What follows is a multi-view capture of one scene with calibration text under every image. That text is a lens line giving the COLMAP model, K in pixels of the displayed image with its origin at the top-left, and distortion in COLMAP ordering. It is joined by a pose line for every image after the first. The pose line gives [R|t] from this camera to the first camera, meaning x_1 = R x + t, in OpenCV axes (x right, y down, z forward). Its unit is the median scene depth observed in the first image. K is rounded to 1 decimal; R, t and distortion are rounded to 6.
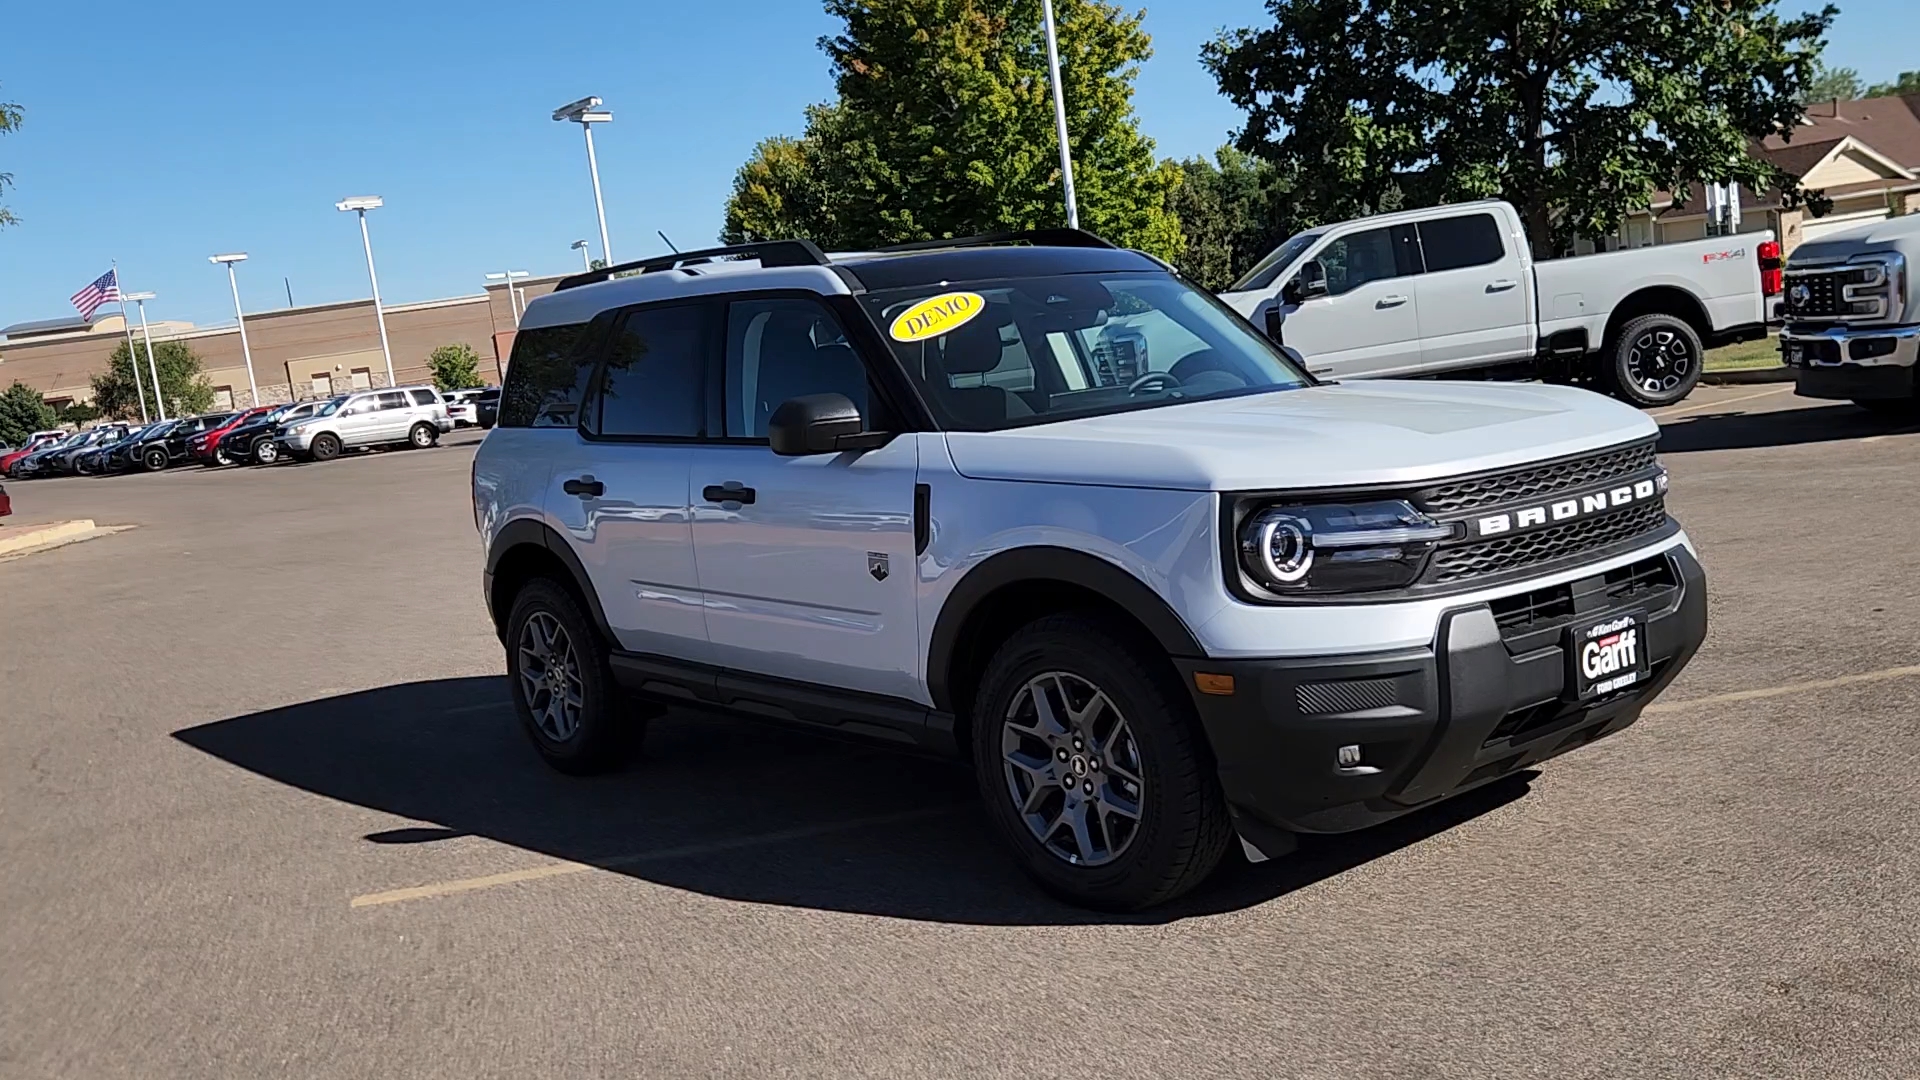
lens RADIAL K [[1767.4, 0, 946.6], [0, 1767.4, 578.8], [0, 0, 1]] dist [0.024737, -0.015879]
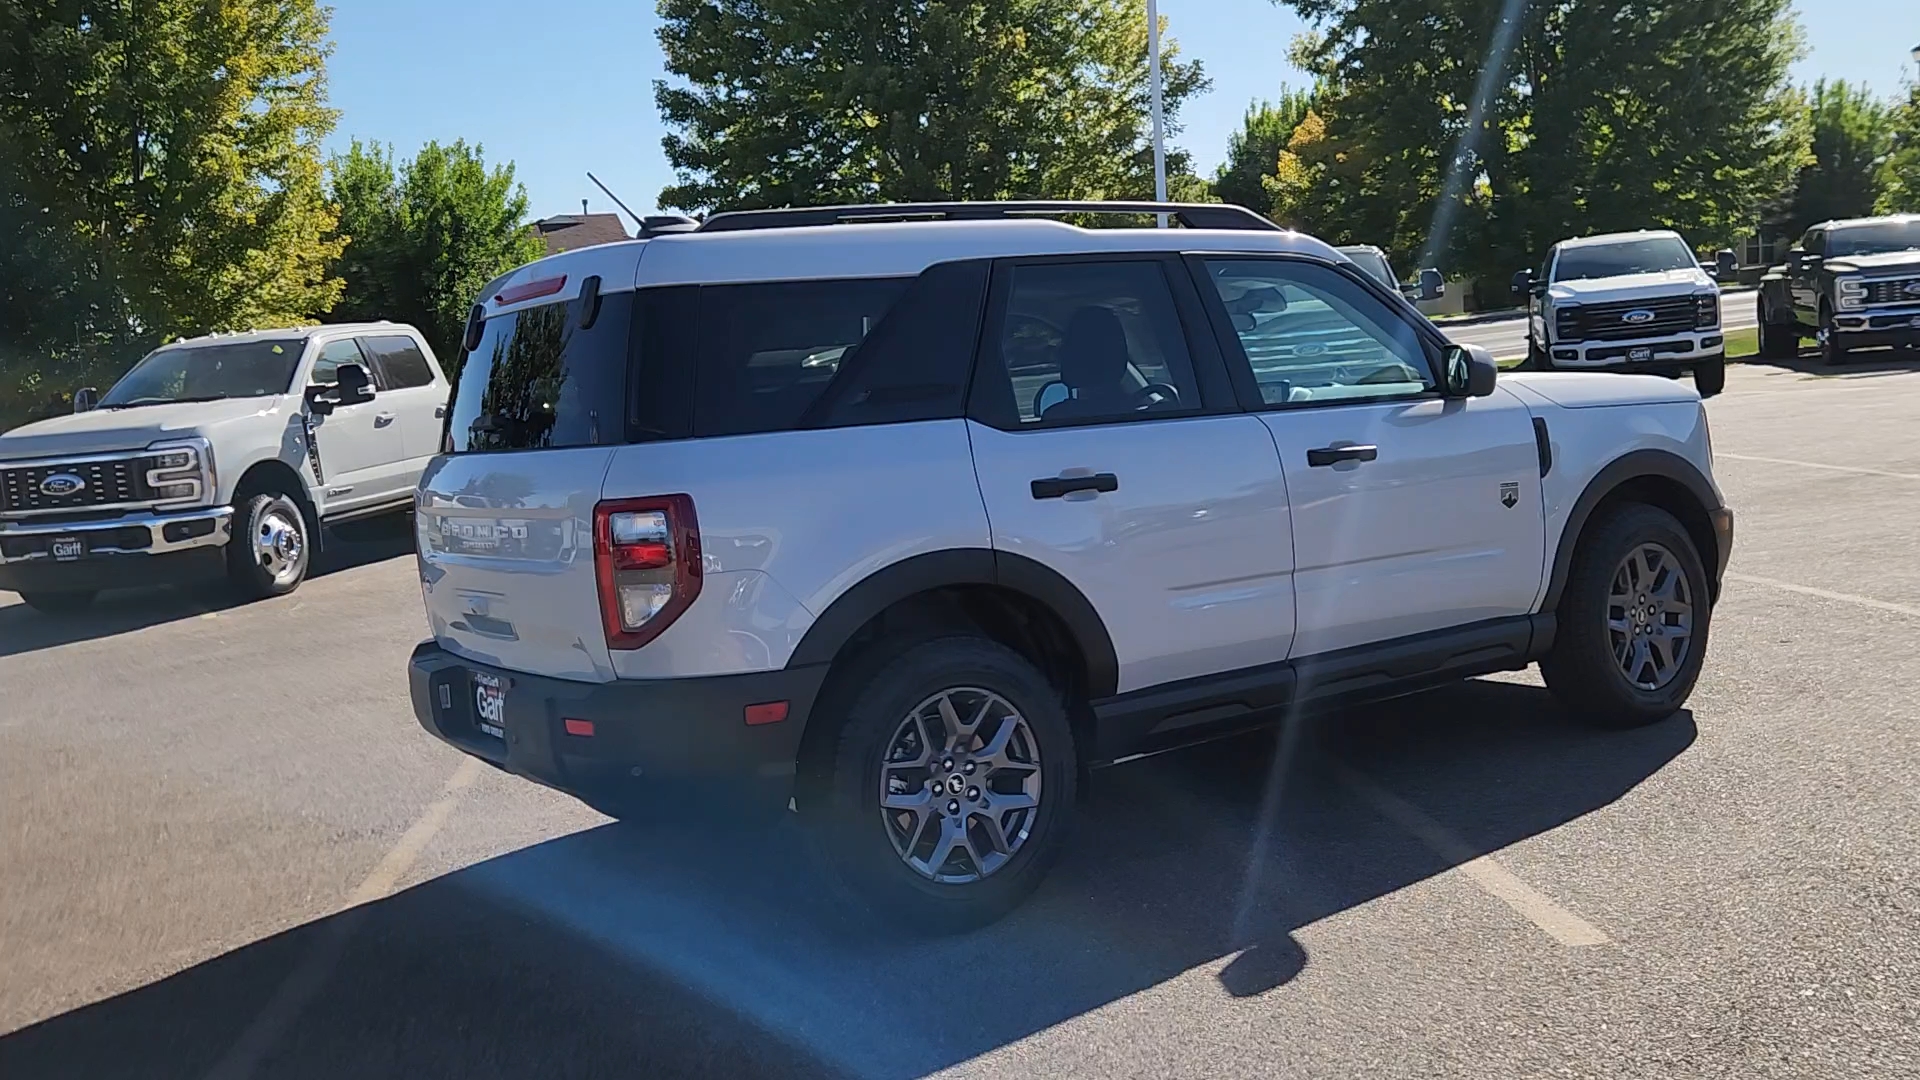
lens RADIAL K [[1767.4, 0, 946.6], [0, 1767.4, 578.8], [0, 0, 1]] dist [0.024737, -0.015879]
pose [[0.102302, -0.023930, 0.994466, -0.422707], [0.209458, 0.977816, 0.001982, -0.011372], [-0.972451, 0.208096, 0.105045, 0.437075]]
